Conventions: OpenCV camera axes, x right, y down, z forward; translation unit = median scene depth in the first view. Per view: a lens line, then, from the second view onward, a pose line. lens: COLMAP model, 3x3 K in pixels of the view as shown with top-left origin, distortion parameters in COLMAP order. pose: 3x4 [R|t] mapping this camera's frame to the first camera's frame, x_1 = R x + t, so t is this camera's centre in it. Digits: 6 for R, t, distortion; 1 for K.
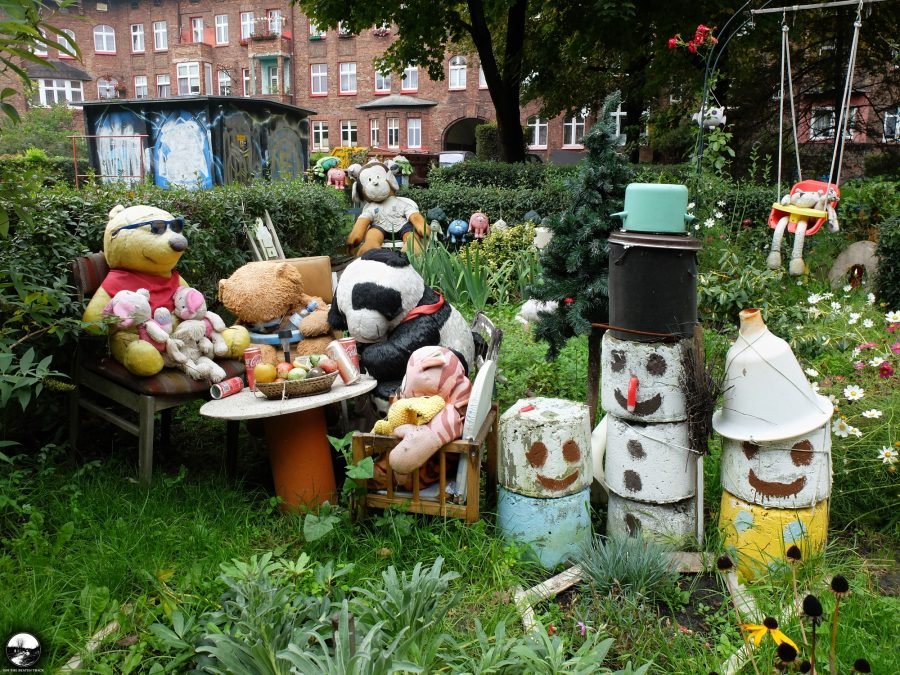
lens RADIAL K [[701.3, 0, 452.3], [0, 701.3, 337.1], [0, 0, 1]] dist [-0.043984, 0.015604]
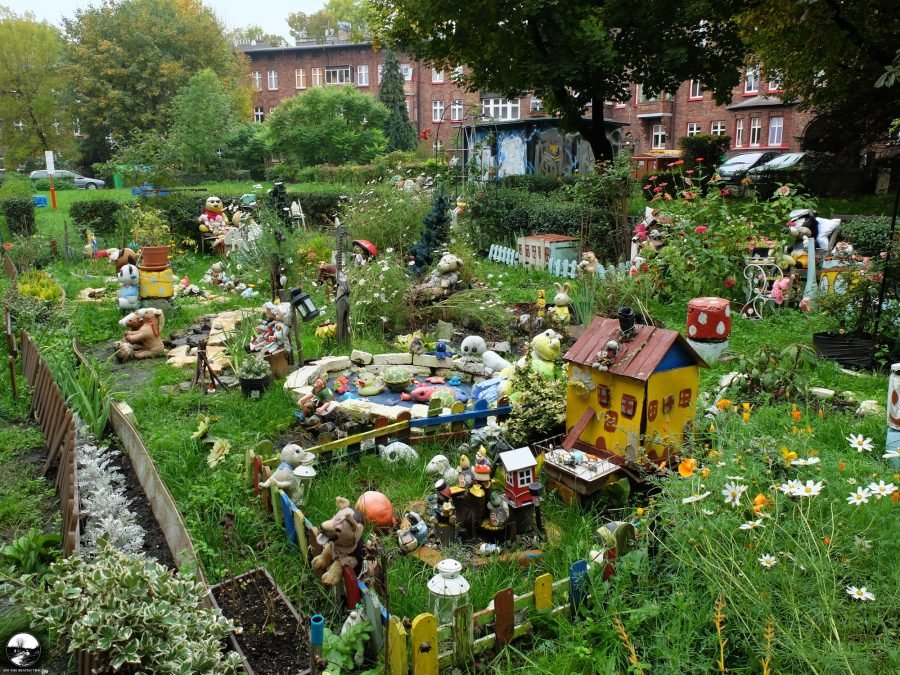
lens RADIAL K [[701.3, 0, 450.8], [0, 701.3, 332.4], [0, 0, 1]] dist [-0.043984, 0.015604]
pose [[0.790806, 0.123405, -0.599498, 0.385133], [-0.121765, 0.991605, 0.043497, 0.032023], [0.599833, 0.038600, 0.799193, -0.177819]]
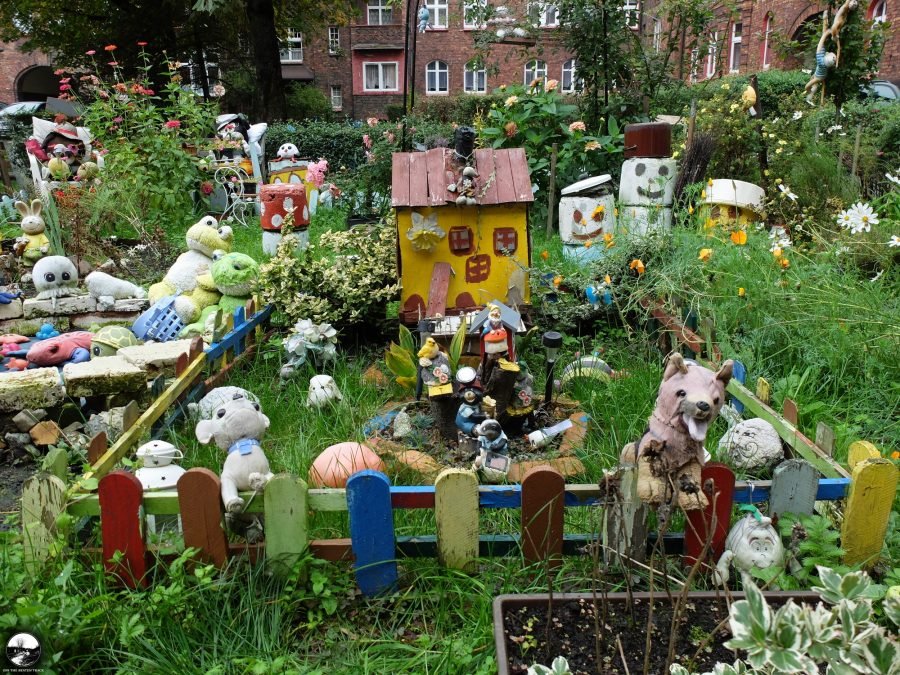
lens RADIAL K [[701.3, 0, 445.7], [0, 701.3, 336.2], [0, 0, 1]] dist [-0.043984, 0.015604]
pose [[0.932351, -0.109562, 0.344556, 0.298442], [0.088946, 0.993199, 0.075135, 0.050551], [-0.350444, -0.039405, 0.935754, -0.155828]]
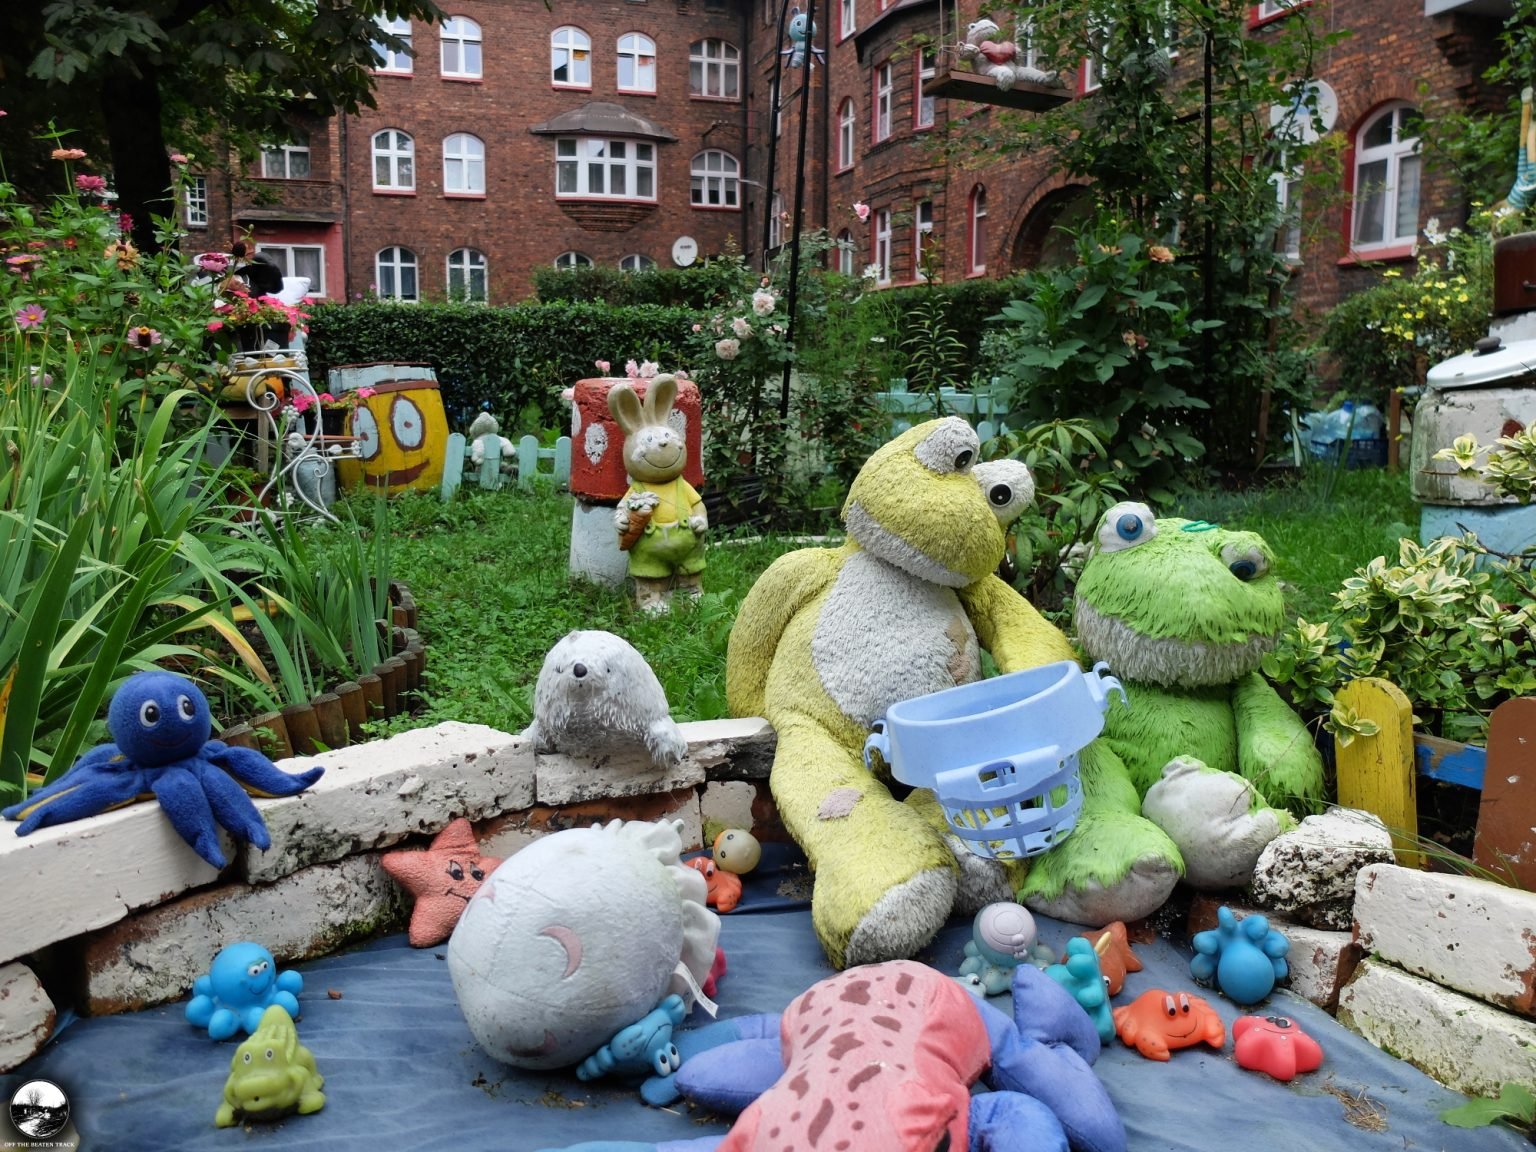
lens RADIAL K [[1197.0, 0, 774.1], [0, 1197.0, 572.6], [0, 0, 1]] dist [-0.043984, 0.015604]
pose [[0.765563, -0.099221, 0.635664, 0.263805], [0.139941, 0.990061, -0.014000, 0.043192], [-0.627957, 0.099673, 0.771839, -0.067466]]
